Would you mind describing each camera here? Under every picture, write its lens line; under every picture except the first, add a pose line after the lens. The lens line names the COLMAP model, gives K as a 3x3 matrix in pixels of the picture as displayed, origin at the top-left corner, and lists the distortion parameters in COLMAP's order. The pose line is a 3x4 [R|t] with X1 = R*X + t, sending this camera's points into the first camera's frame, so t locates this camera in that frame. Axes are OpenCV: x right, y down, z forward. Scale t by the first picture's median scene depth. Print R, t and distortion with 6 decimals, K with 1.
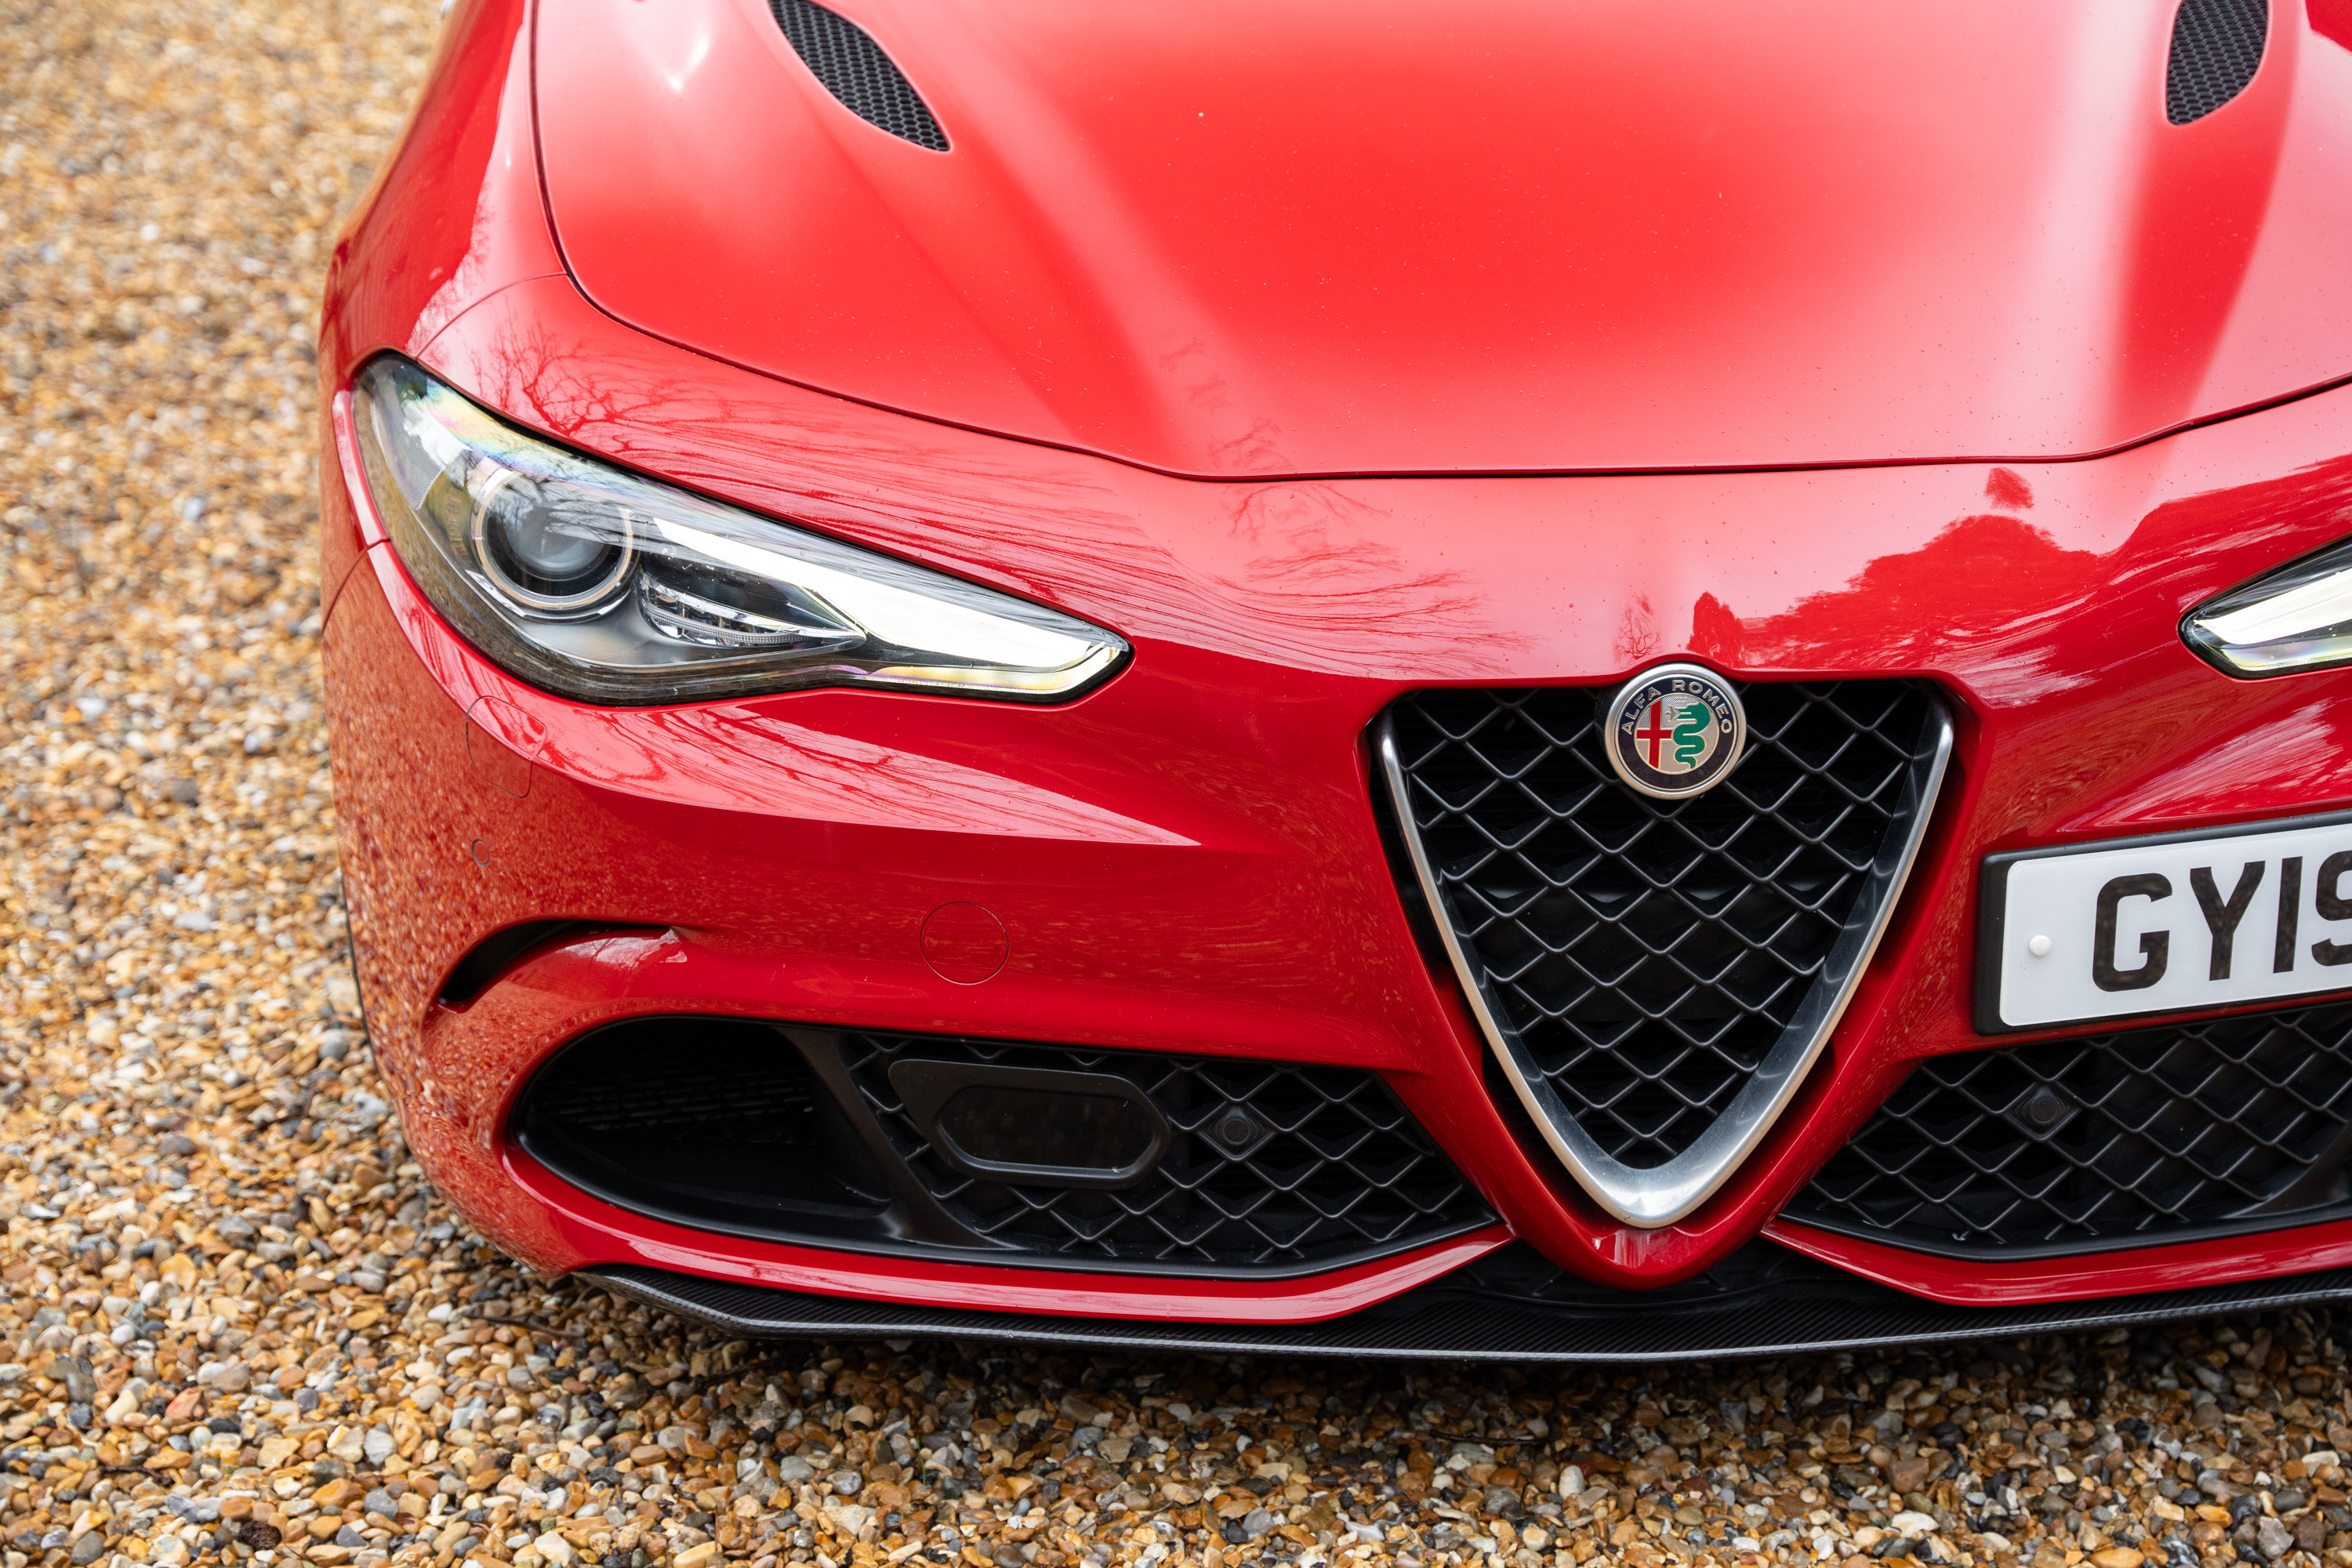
lens RADIAL K [[3693.7, 0, 1181.7], [0, 3693.7, 772.4], [0, 0, 1]] dist [0.166108, 0.000000]
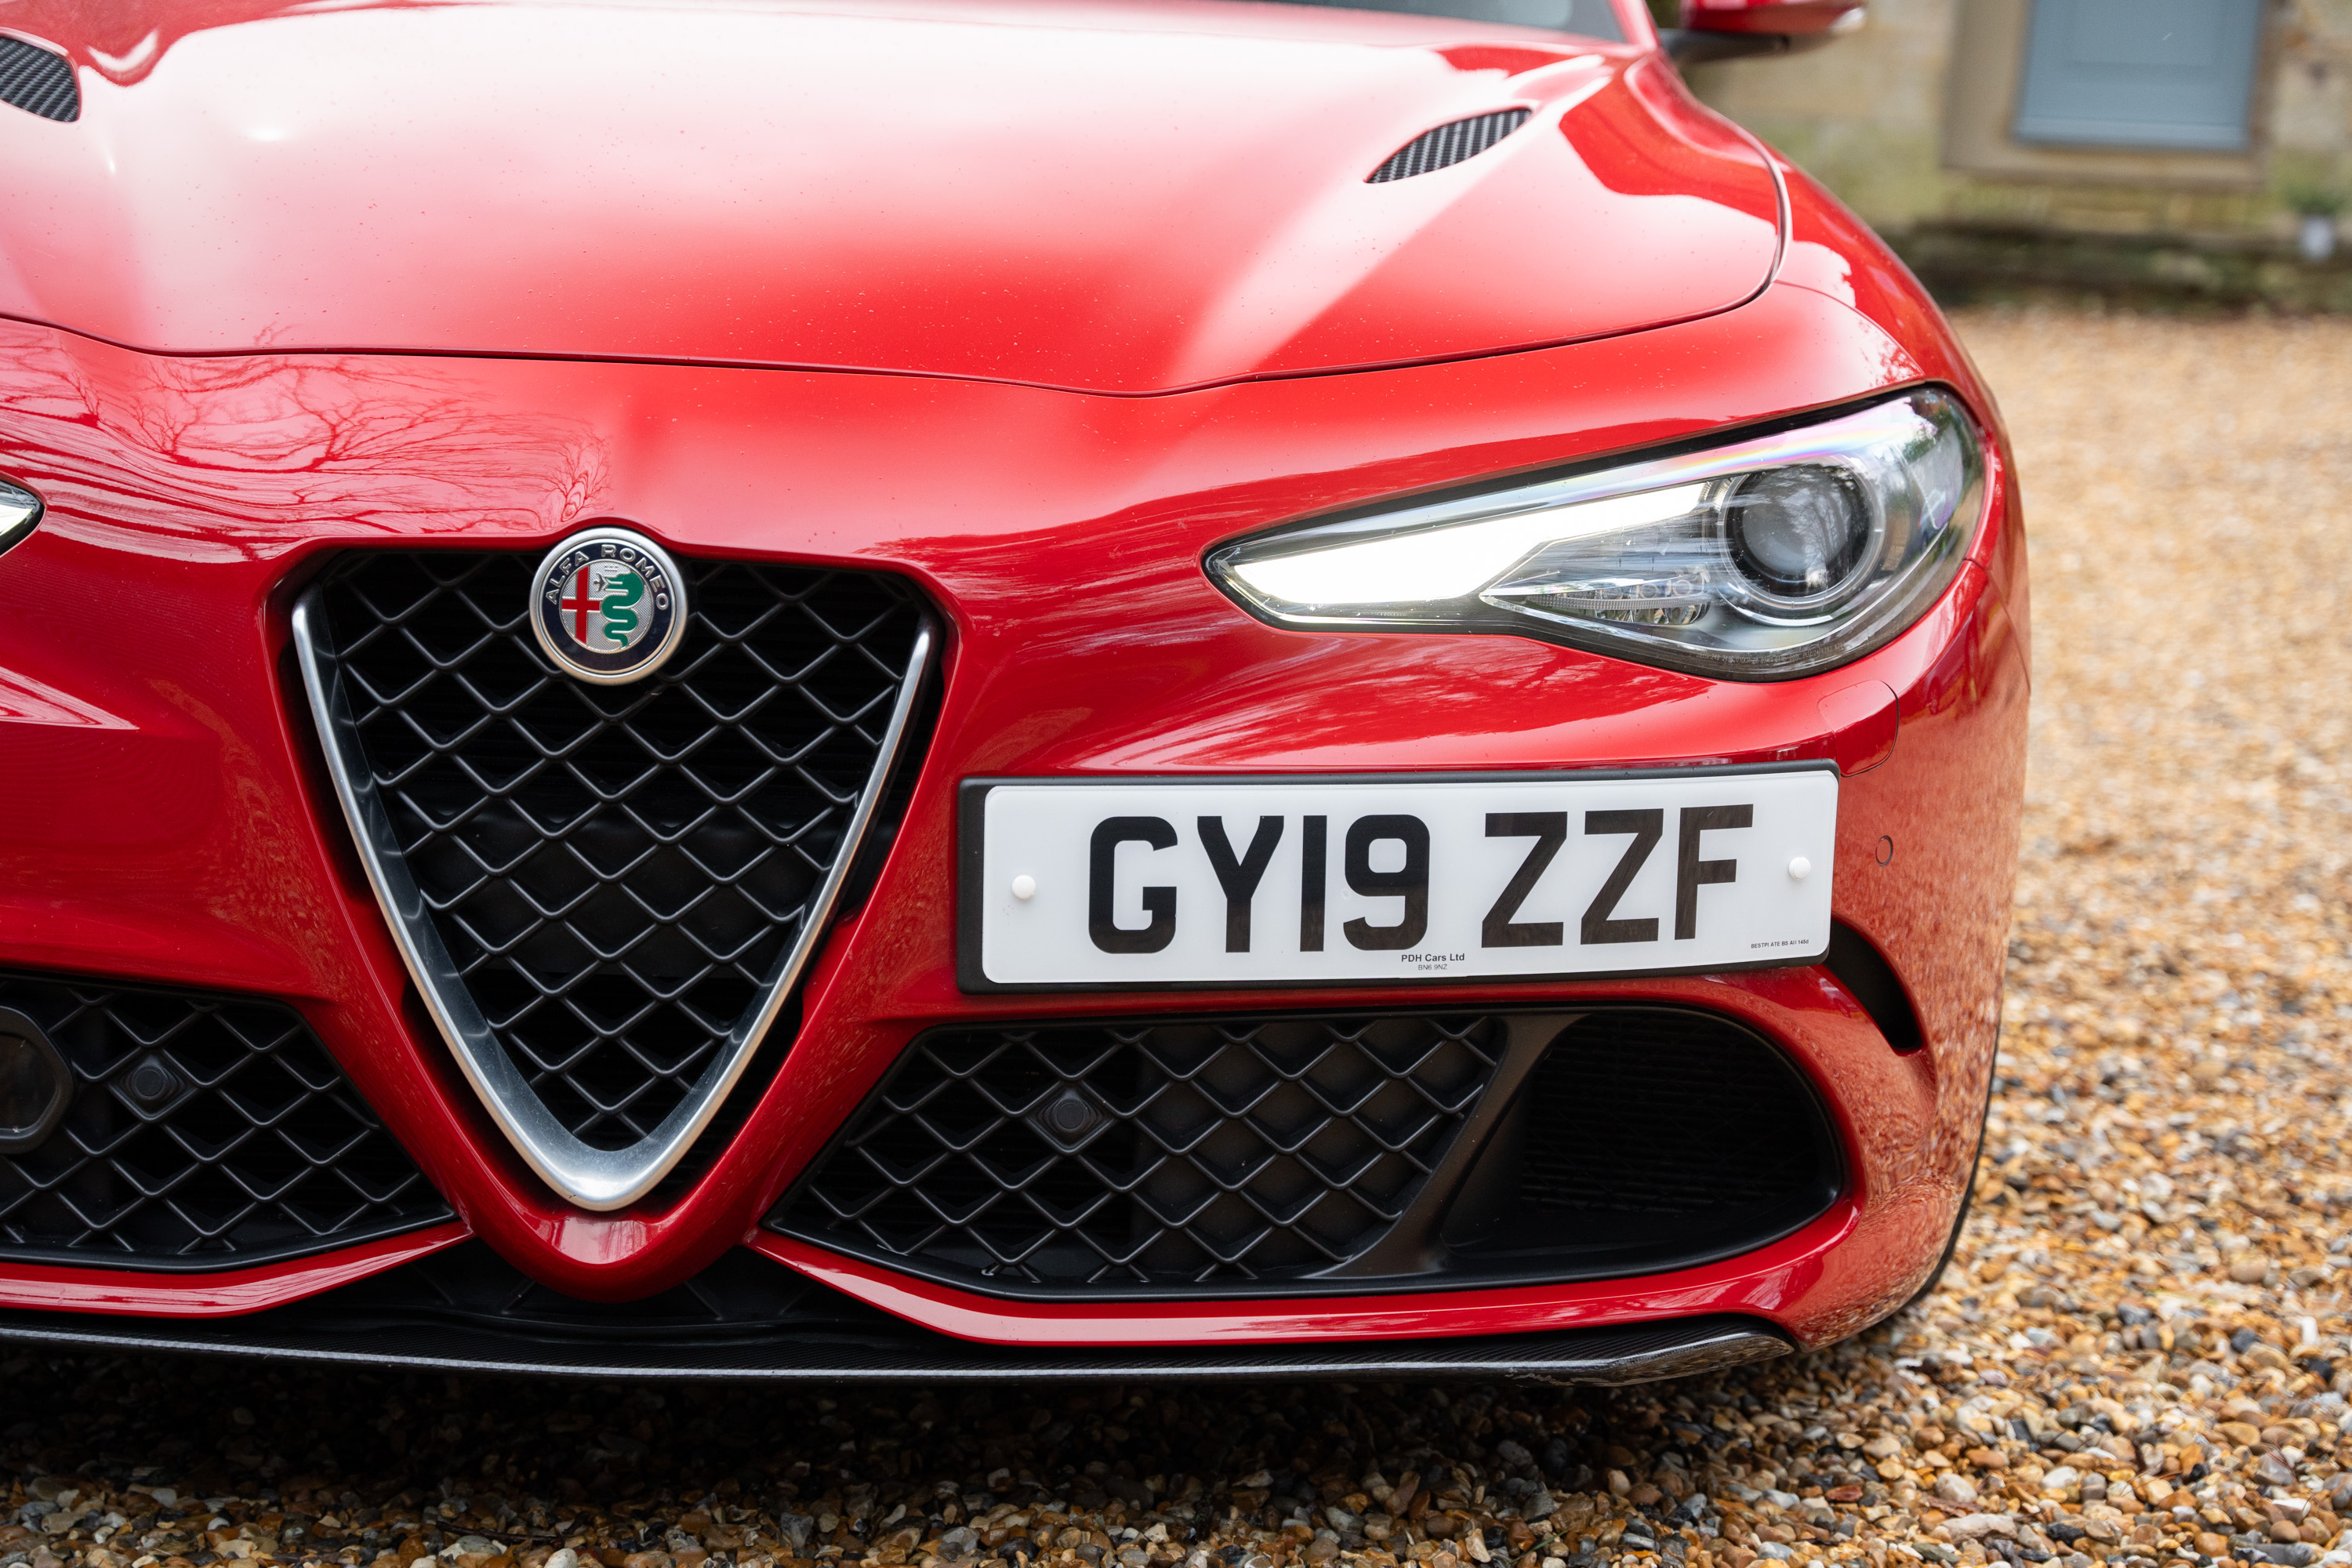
lens RADIAL K [[3693.7, 0, 1177.8], [0, 3693.7, 793.0], [0, 0, 1]] dist [0.166108, 0.000000]
pose [[0.997453, 0.052532, -0.048249, 0.292803], [-0.061758, 0.974501, -0.215719, 0.202605], [0.035686, 0.218149, 0.975263, 0.122681]]
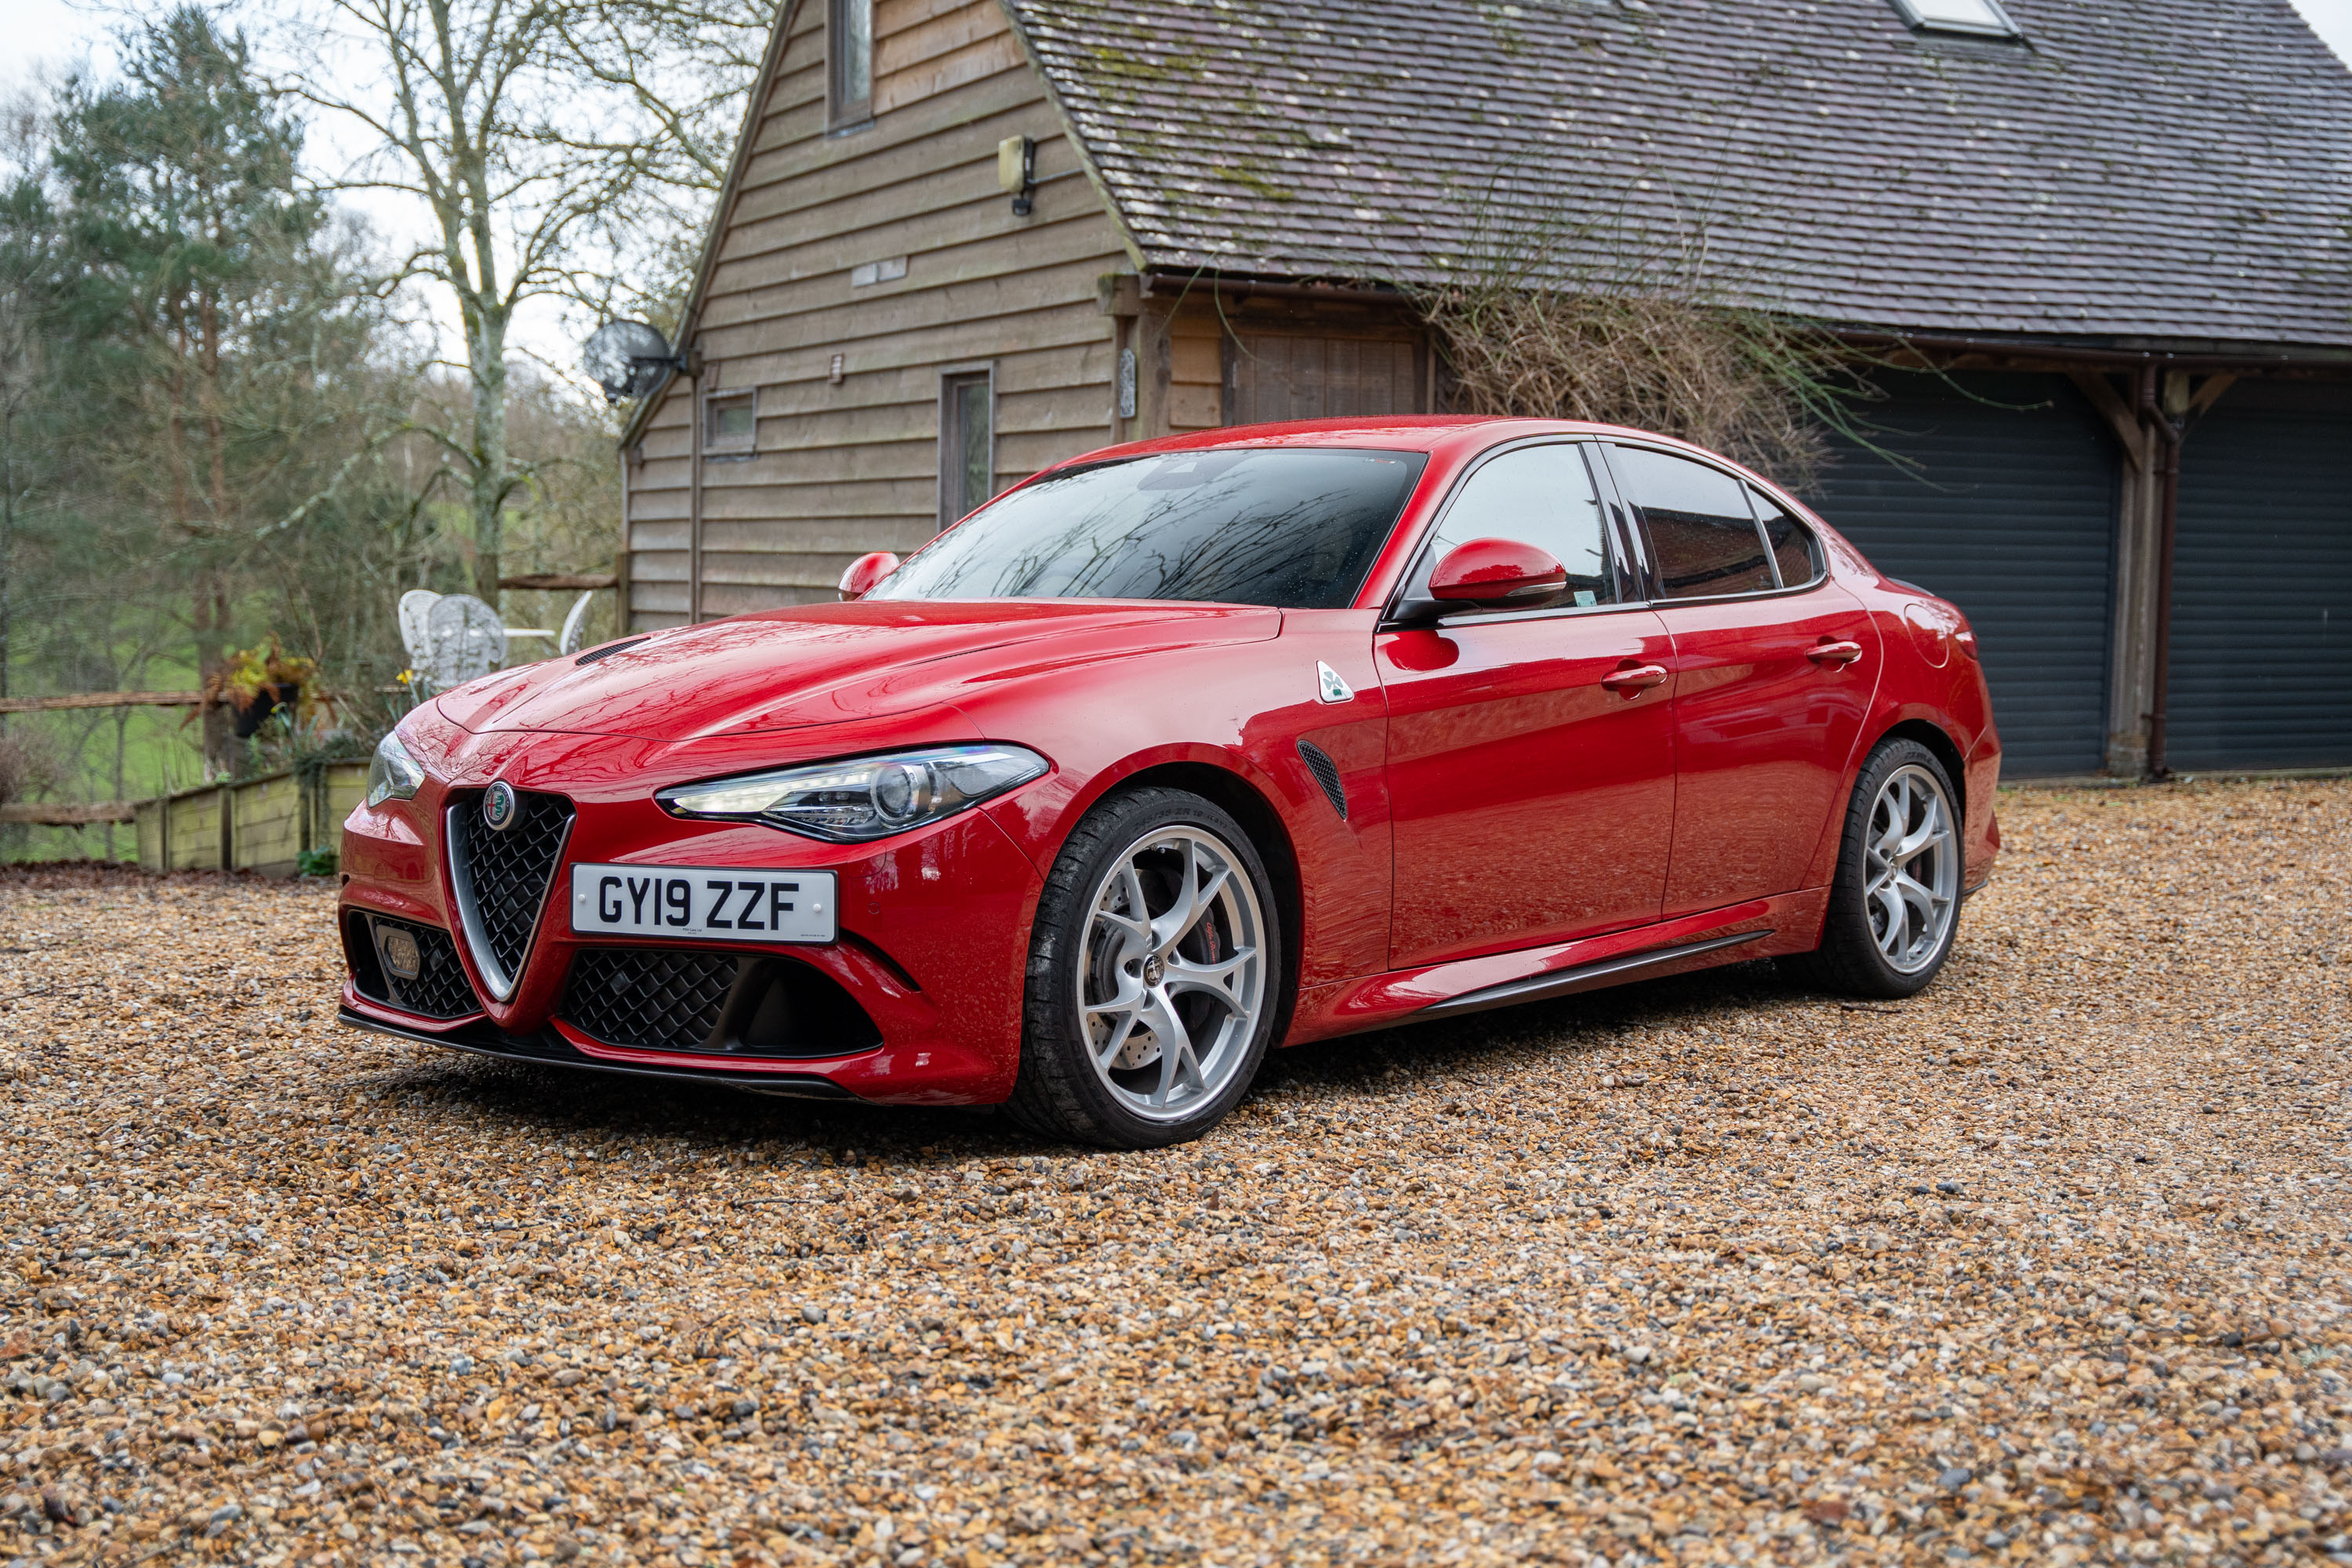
lens RADIAL K [[2767.6, 0, 1165.4], [0, 2767.6, 766.8], [0, 0, 1]] dist [0.002727, 0.000000]
pose [[0.731817, 0.038846, -0.680394, 1.820972], [-0.268986, 0.933783, -0.236002, 0.303509], [0.626172, 0.355726, 0.693807, -0.165561]]
